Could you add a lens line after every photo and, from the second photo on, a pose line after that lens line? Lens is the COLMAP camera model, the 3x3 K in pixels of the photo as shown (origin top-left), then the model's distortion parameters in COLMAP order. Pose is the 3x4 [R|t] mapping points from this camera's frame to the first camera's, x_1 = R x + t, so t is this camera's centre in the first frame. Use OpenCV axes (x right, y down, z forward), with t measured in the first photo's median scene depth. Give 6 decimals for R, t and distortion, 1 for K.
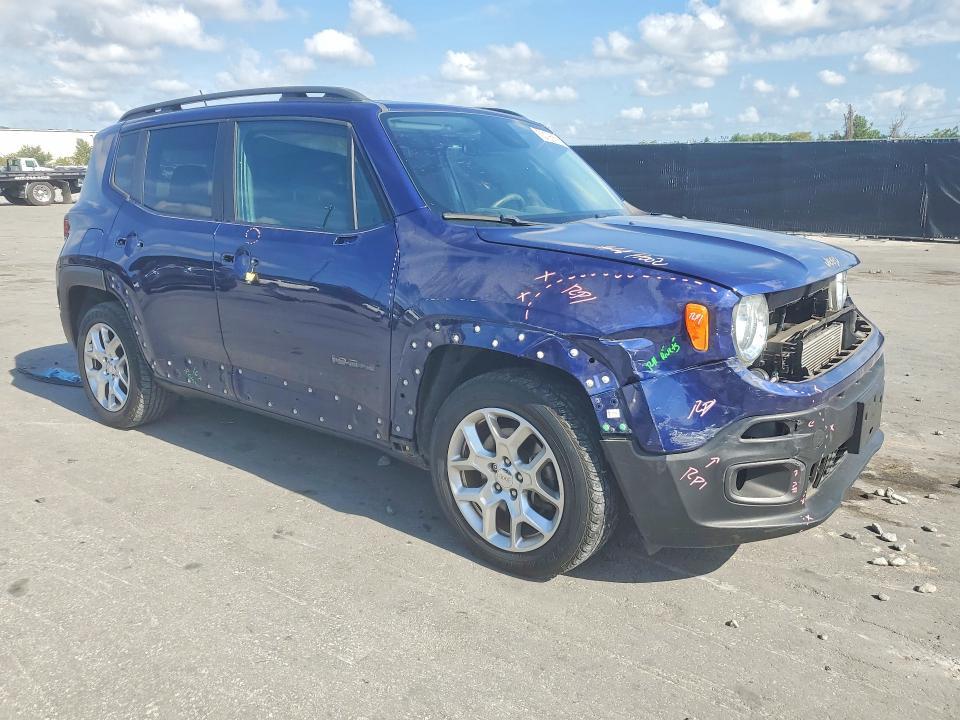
lens RADIAL K [[791.0, 0, 483.4], [0, 791.0, 378.9], [0, 0, 1]] dist [0.040211, -0.003983]
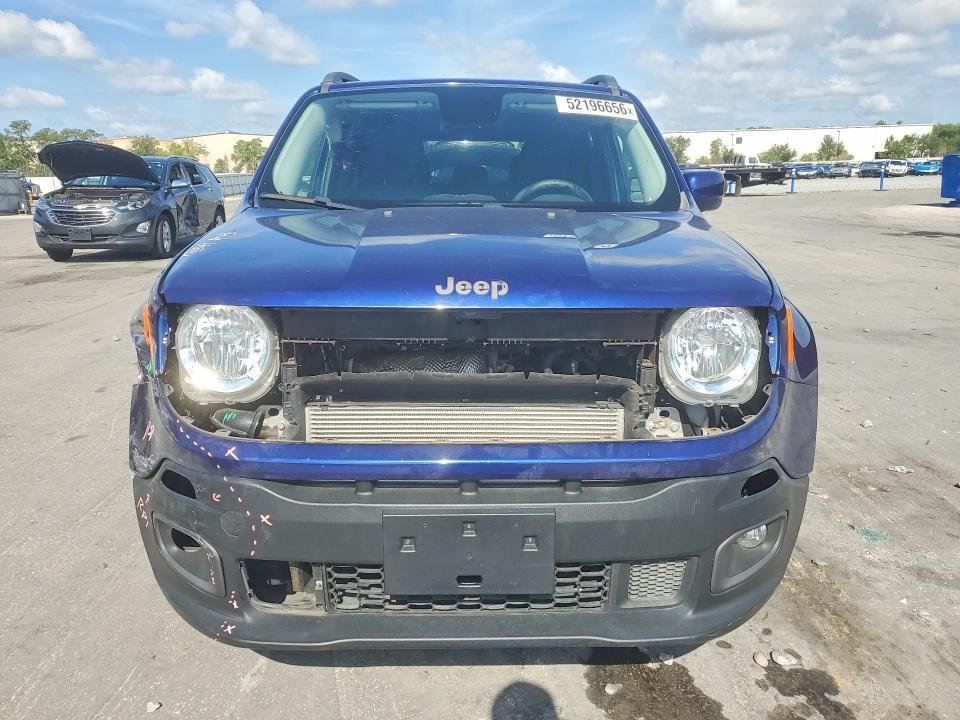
lens RADIAL K [[791.0, 0, 483.4], [0, 791.0, 378.9], [0, 0, 1]] dist [0.040211, -0.003983]
pose [[0.583616, 0.210569, -0.784253, 0.092854], [-0.208075, 0.972328, 0.106224, -0.014563], [0.784918, 0.101190, 0.611281, 0.063748]]
